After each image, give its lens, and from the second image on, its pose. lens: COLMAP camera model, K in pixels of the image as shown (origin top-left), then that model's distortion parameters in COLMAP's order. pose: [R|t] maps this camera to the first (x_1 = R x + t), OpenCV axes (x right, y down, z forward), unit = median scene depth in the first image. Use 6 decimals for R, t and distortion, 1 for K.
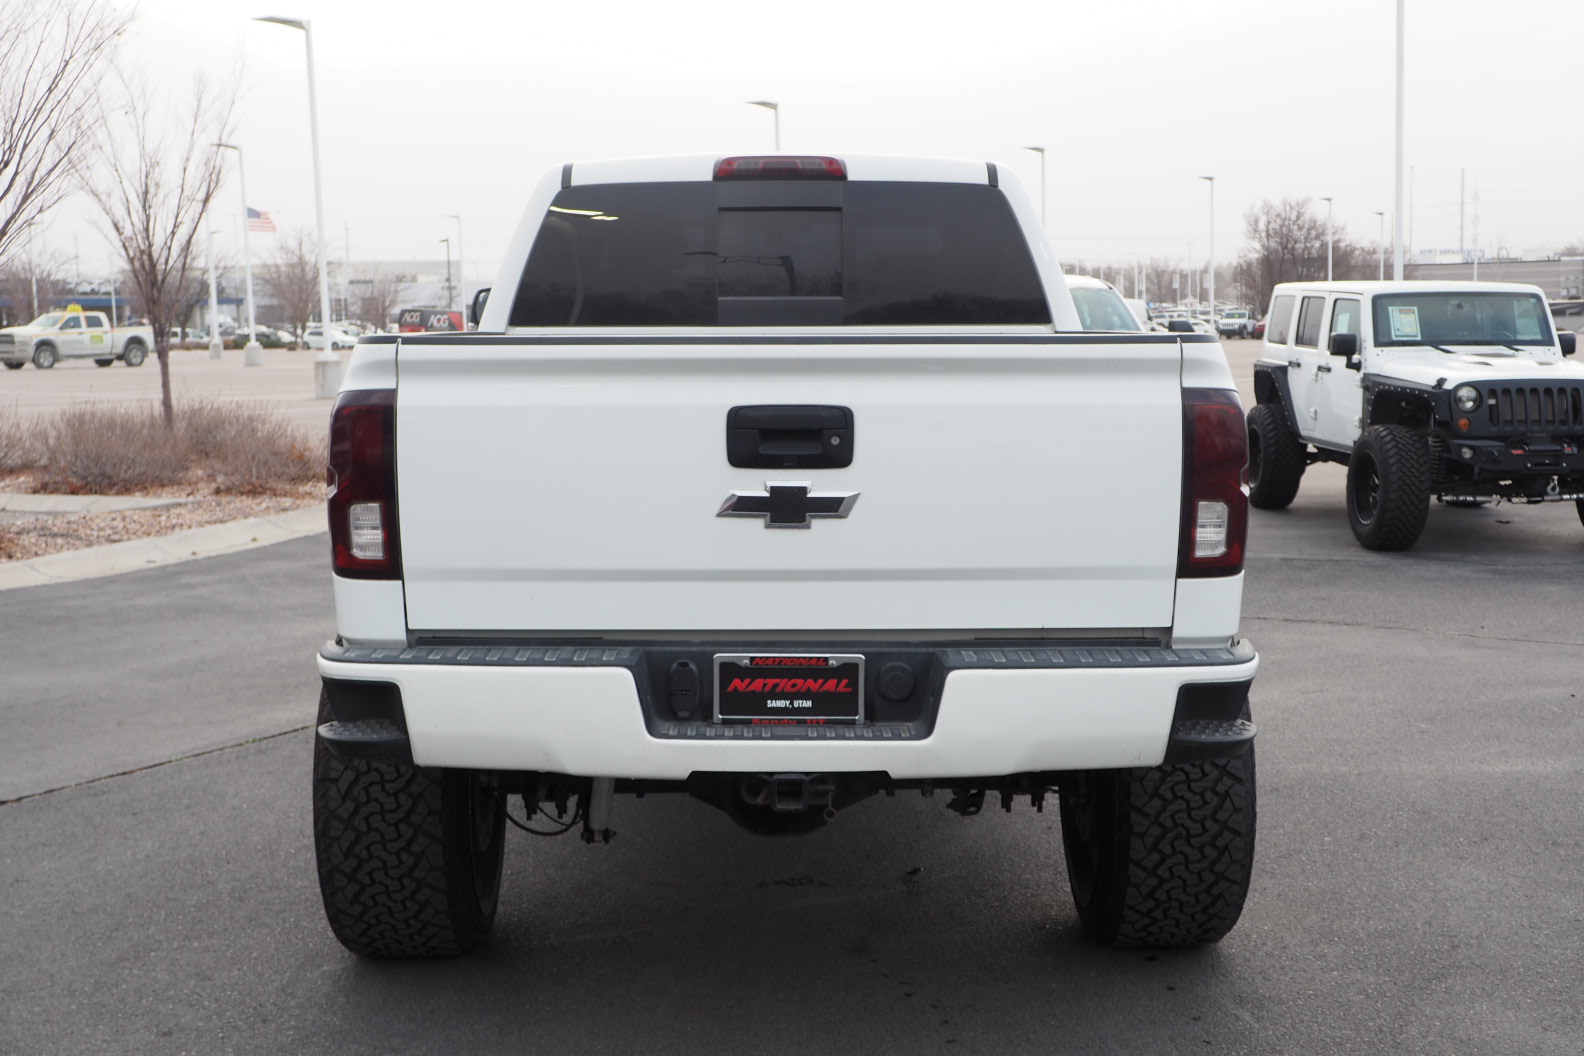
lens RADIAL K [[1985.7, 0, 797.9], [0, 1985.7, 517.7], [0, 0, 1]] dist [-0.008916, 0.000000]
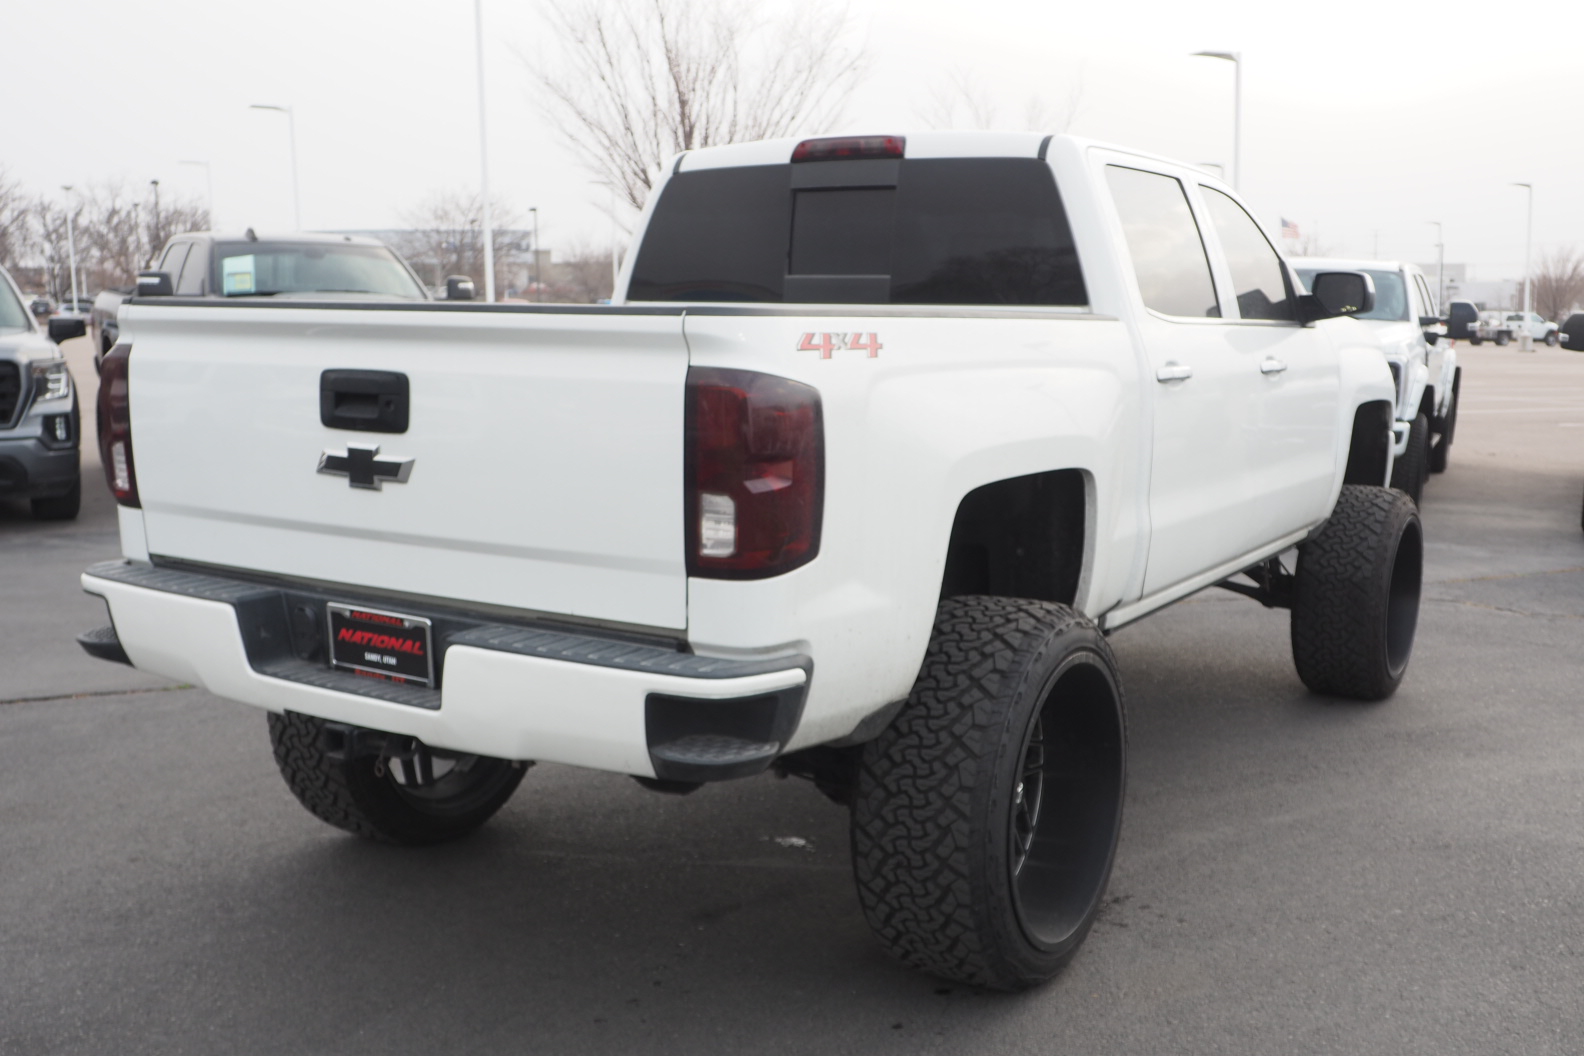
lens RADIAL K [[1654.6, 0, 778.9], [0, 1654.6, 529.4], [0, 0, 1]] dist [-0.020560, 0.000000]
pose [[0.837281, 0.086447, -0.539895, 0.543067], [-0.069989, 0.996244, 0.050976, -0.027749], [0.542274, -0.004895, 0.840187, 0.333631]]
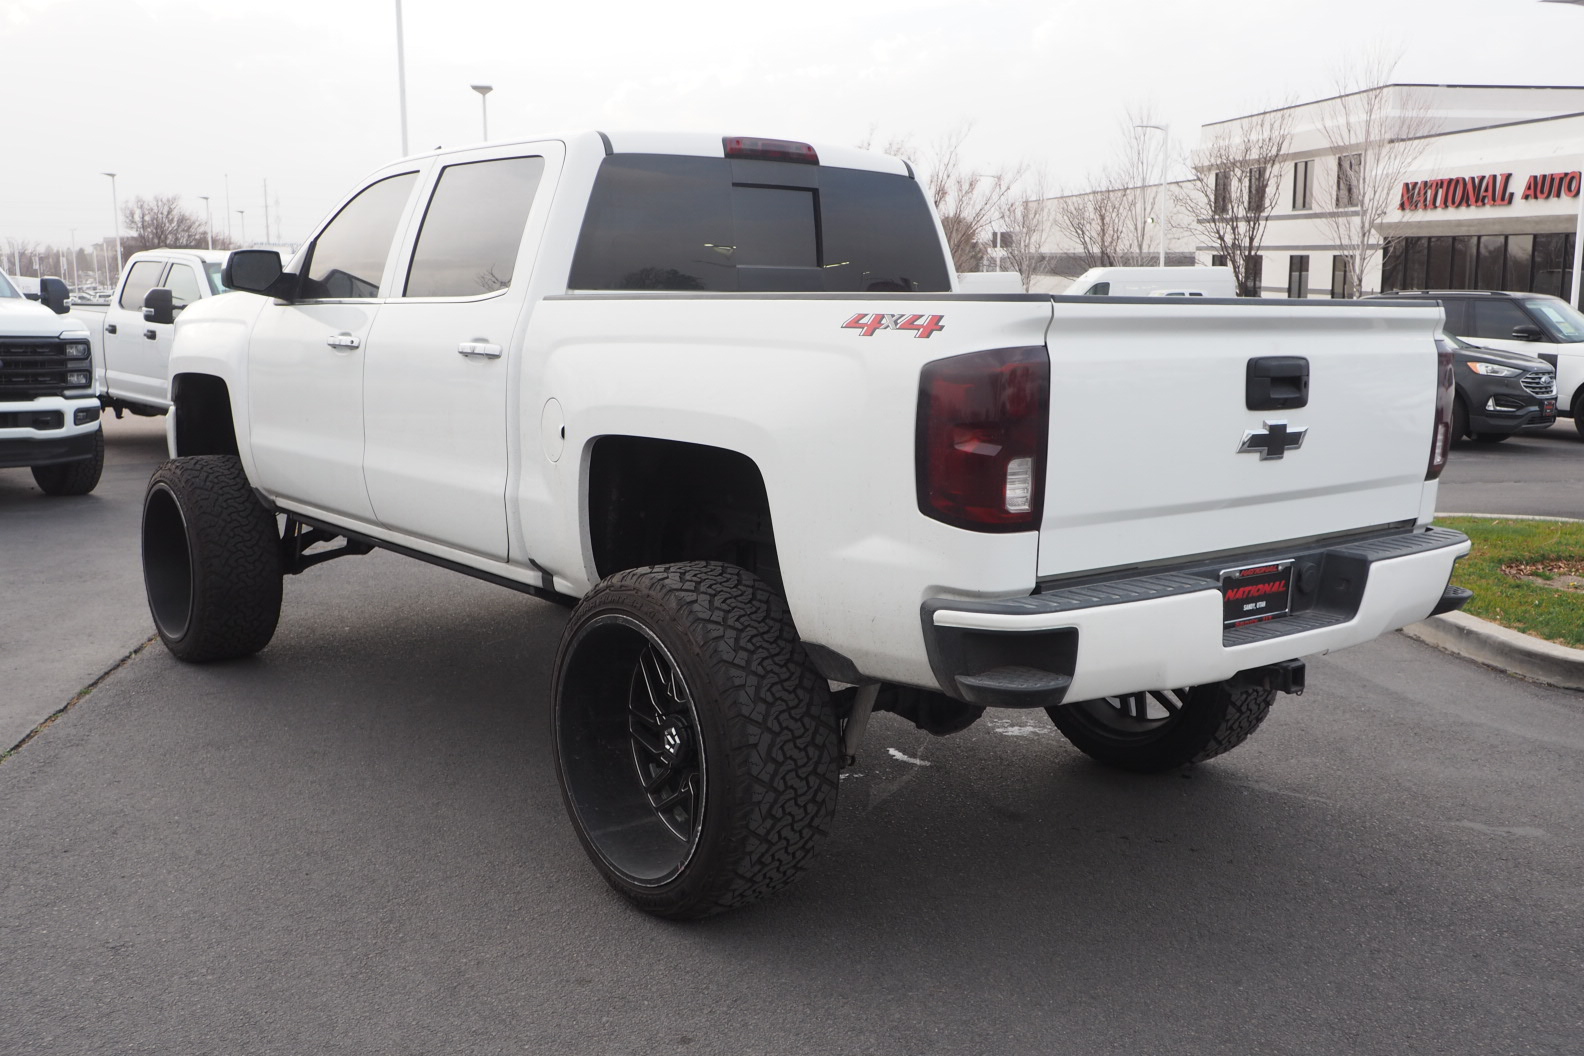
lens RADIAL K [[1524.5, 0, 857.0], [0, 1524.5, 498.0], [0, 0, 1]] dist [-0.016797, 0.000000]
pose [[0.768516, -0.071176, 0.635860, -0.664365], [0.051594, 0.997451, 0.049295, -0.025321], [-0.637747, -0.005077, 0.770229, 0.381720]]
